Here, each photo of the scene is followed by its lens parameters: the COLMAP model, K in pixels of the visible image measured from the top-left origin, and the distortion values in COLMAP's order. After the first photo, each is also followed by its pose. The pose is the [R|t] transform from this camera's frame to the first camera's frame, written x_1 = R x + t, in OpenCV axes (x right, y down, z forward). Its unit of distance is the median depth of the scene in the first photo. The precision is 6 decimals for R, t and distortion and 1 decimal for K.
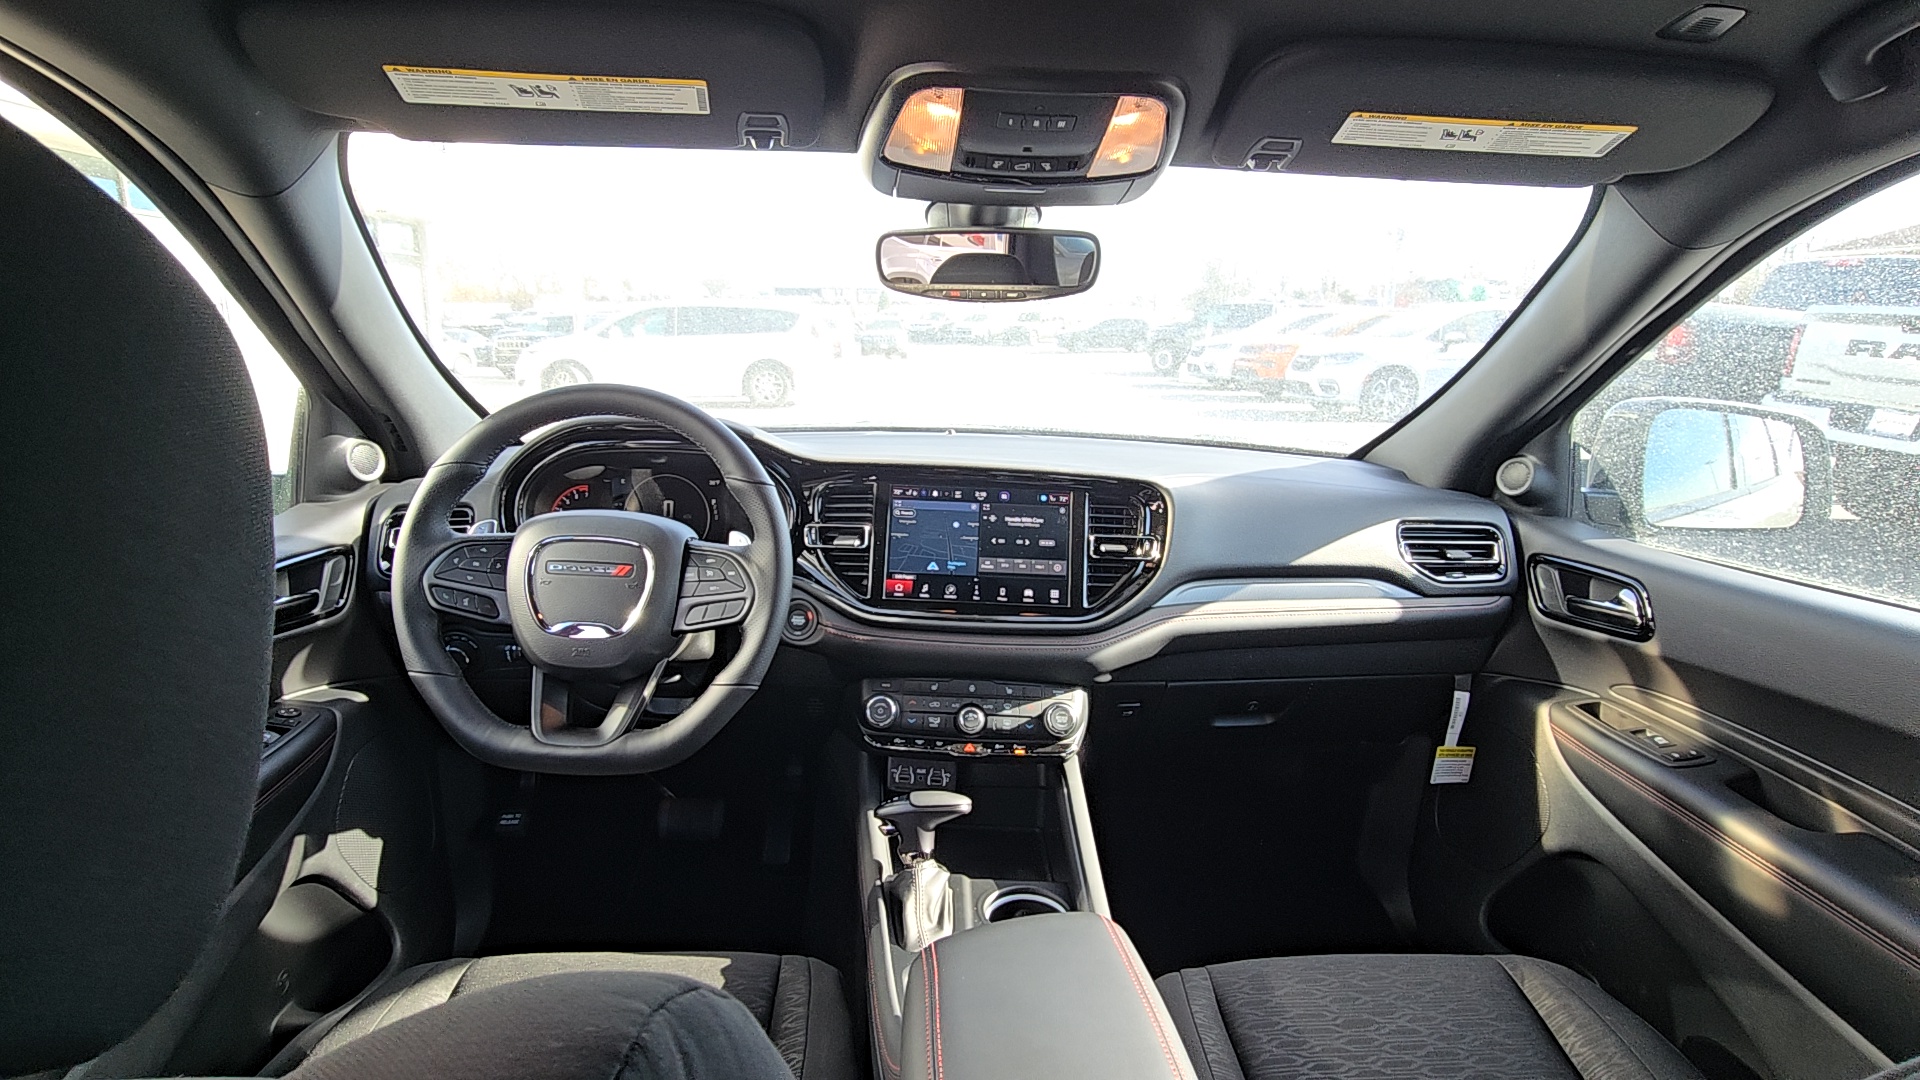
lens RADIAL K [[963.2, 0, 952.4], [0, 963.2, 536.9], [0, 0, 1]] dist [0.000898, -0.001322]
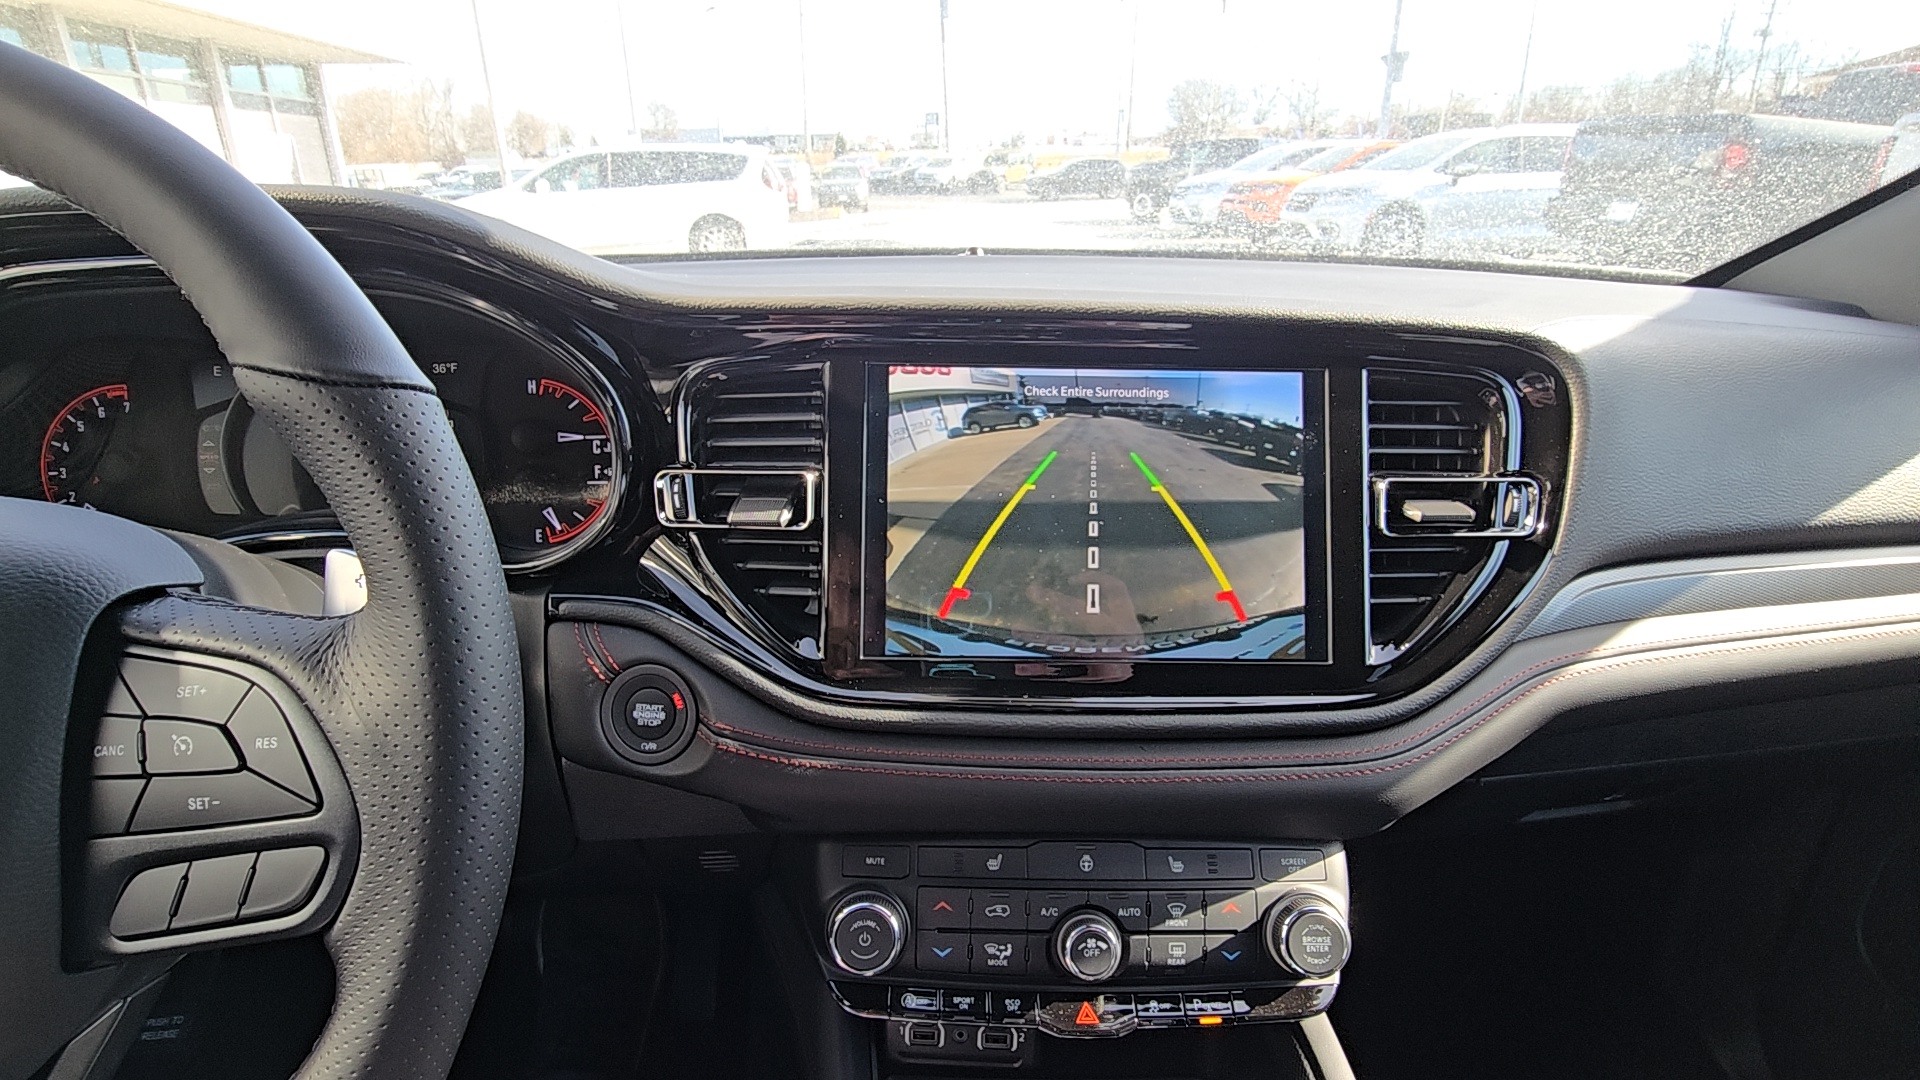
lens RADIAL K [[963.2, 0, 948.3], [0, 963.2, 546.5], [0, 0, 1]] dist [0.000898, -0.001322]
pose [[0.999208, -0.032595, 0.022826, -0.042420], [0.028793, 0.988165, 0.150668, -0.038782], [-0.027466, -0.149891, 0.988321, 0.606036]]
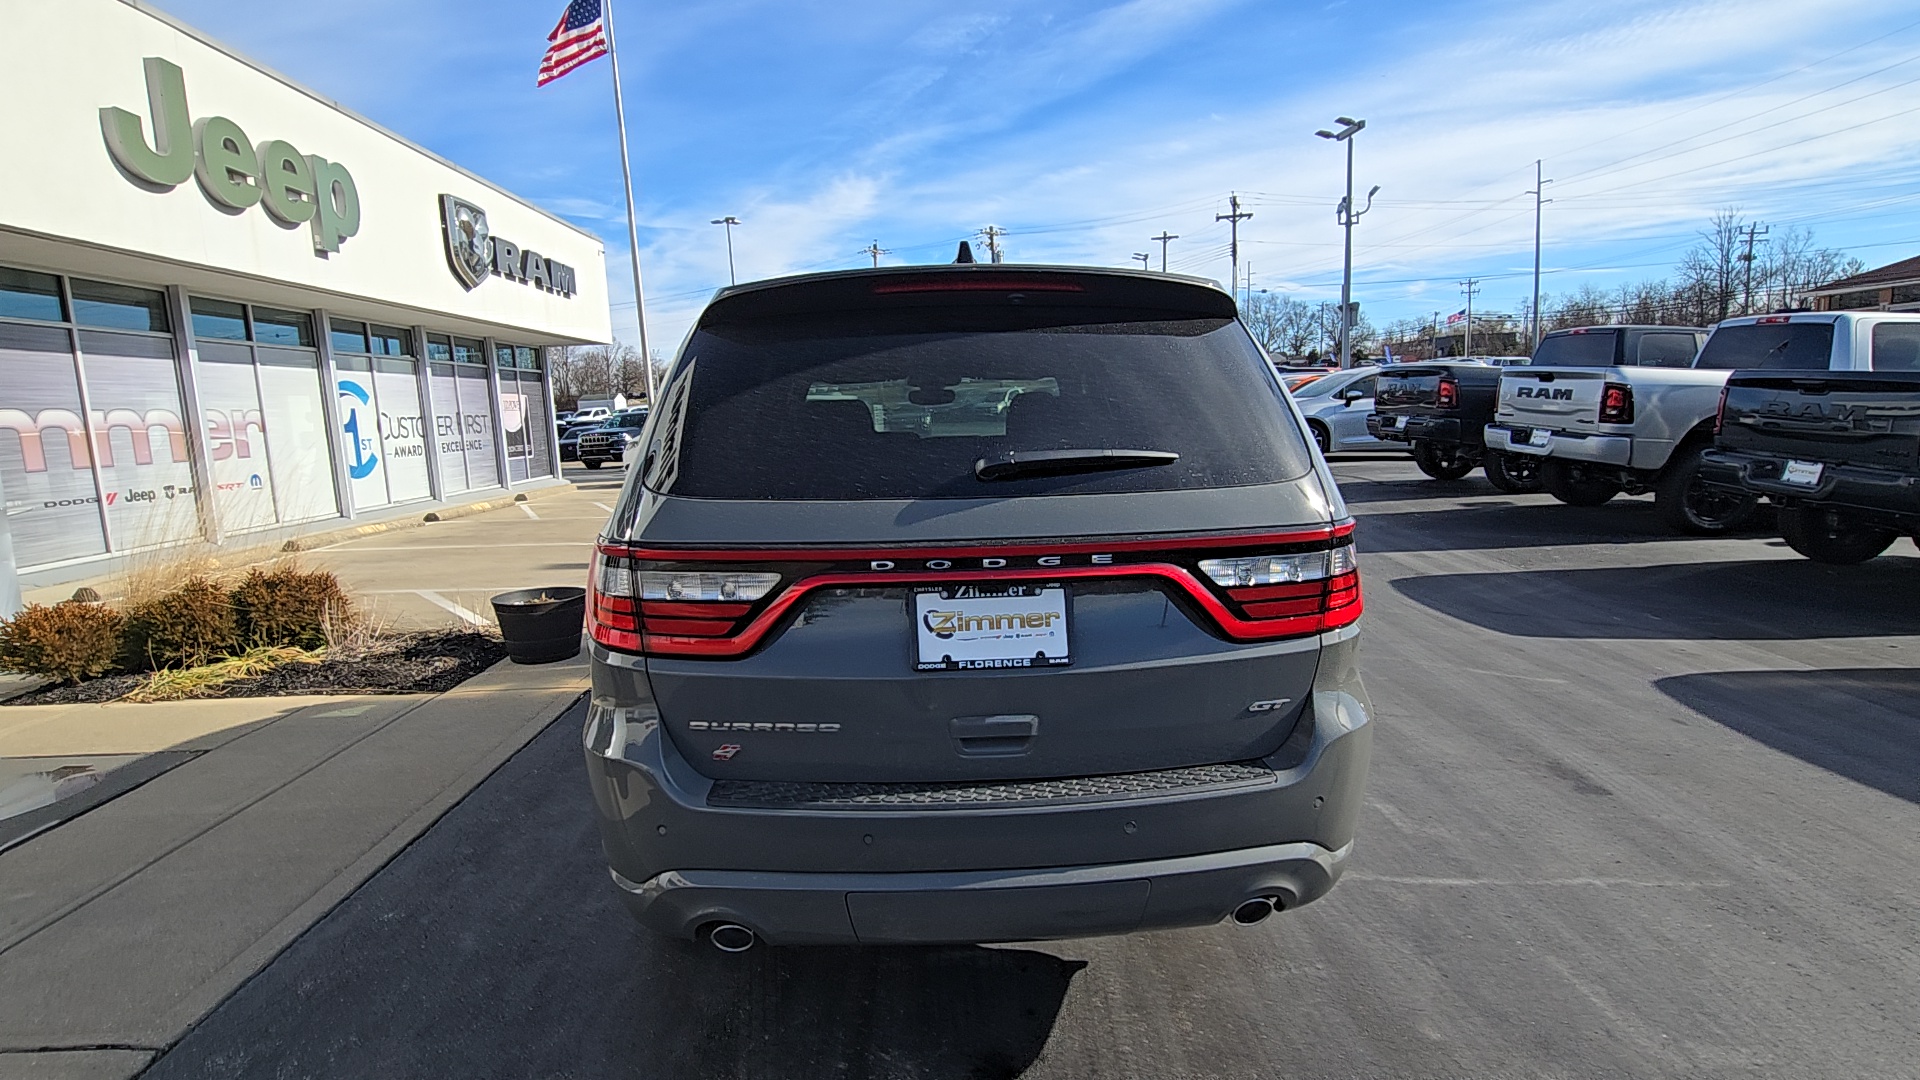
lens RADIAL K [[963.2, 0, 954.2], [0, 963.2, 554.2], [0, 0, 1]] dist [0.000898, -0.001322]
pose [[0.998368, -0.046362, -0.033345, 0.232056], [0.044211, 0.997060, -0.062579, 0.724574], [0.036149, 0.061002, 0.997483, -3.409765]]
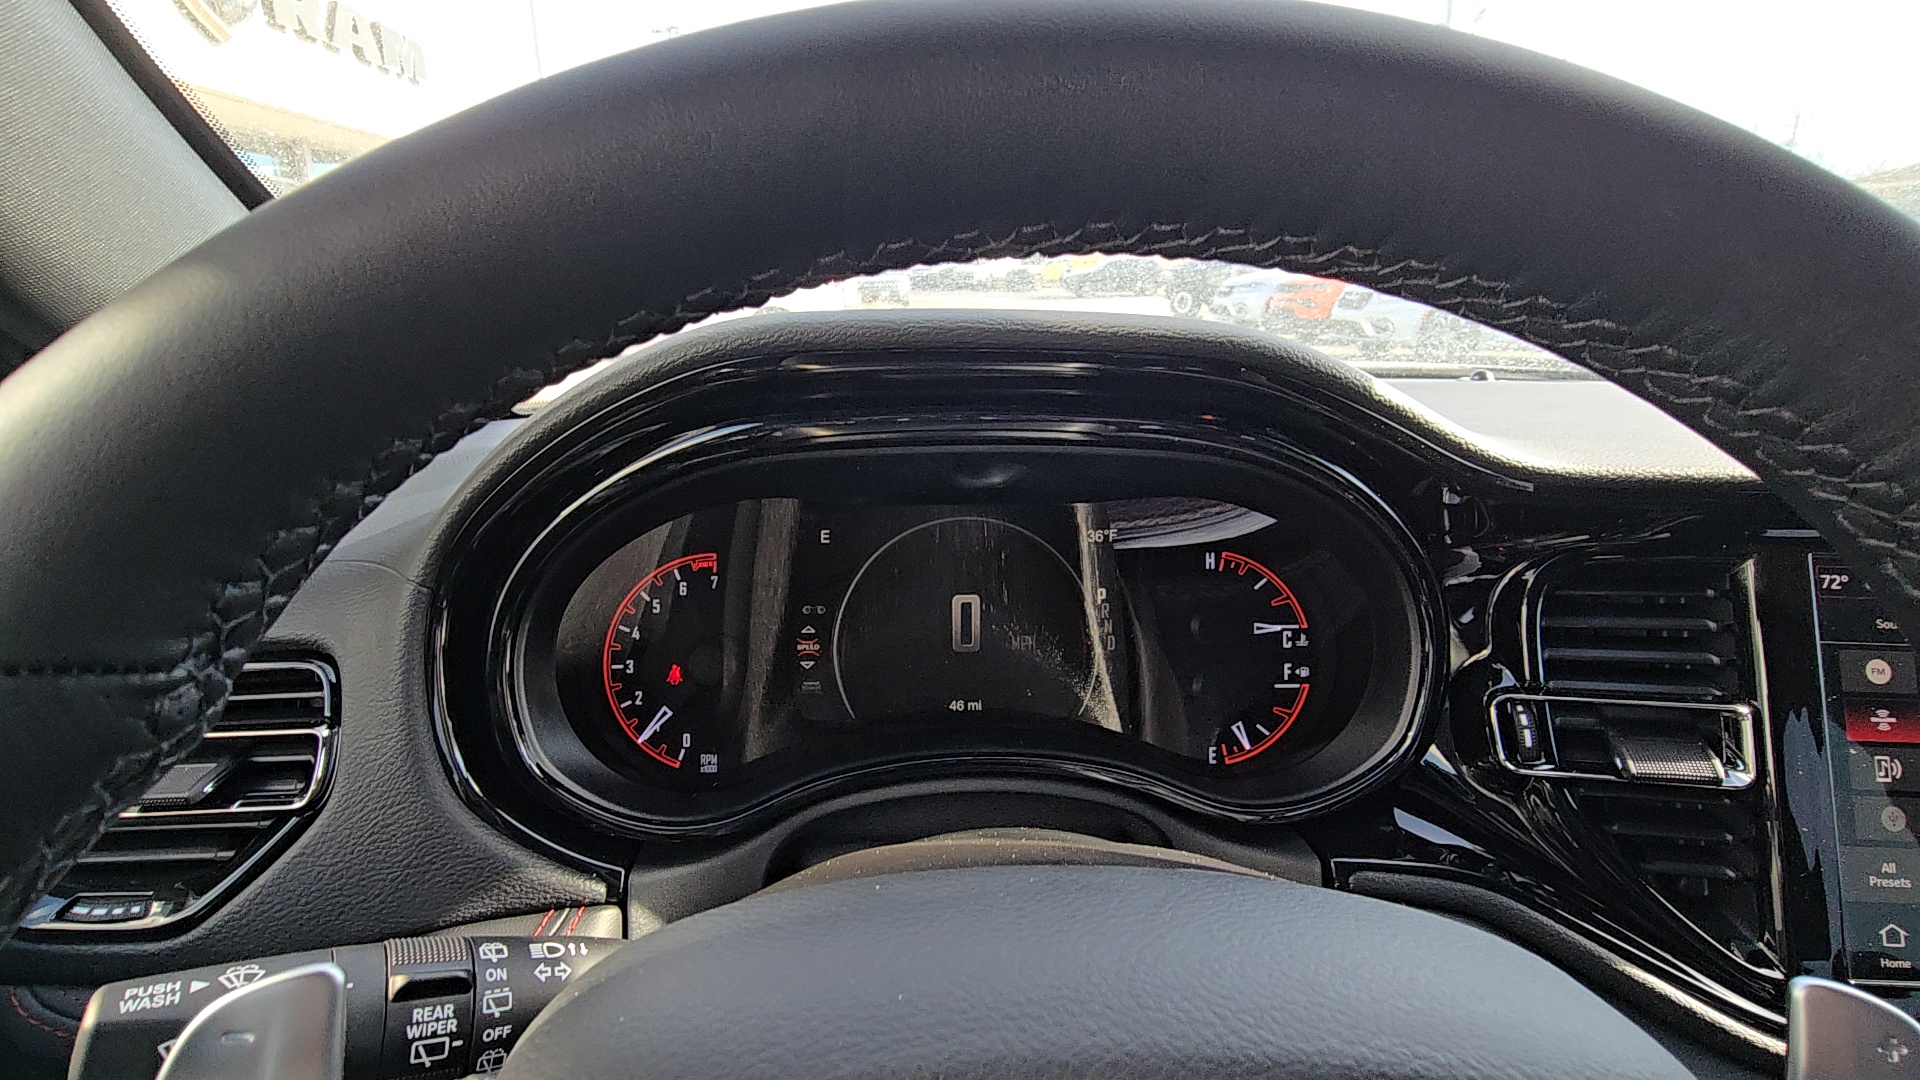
lens RADIAL K [[963.2, 0, 943.4], [0, 963.2, 544.2], [0, 0, 1]] dist [0.000898, -0.001322]
pose [[0.999896, -0.013377, -0.005424, -0.315296], [0.013670, 0.998212, 0.058182, -0.077457], [0.004636, -0.058250, 0.998291, 0.718587]]
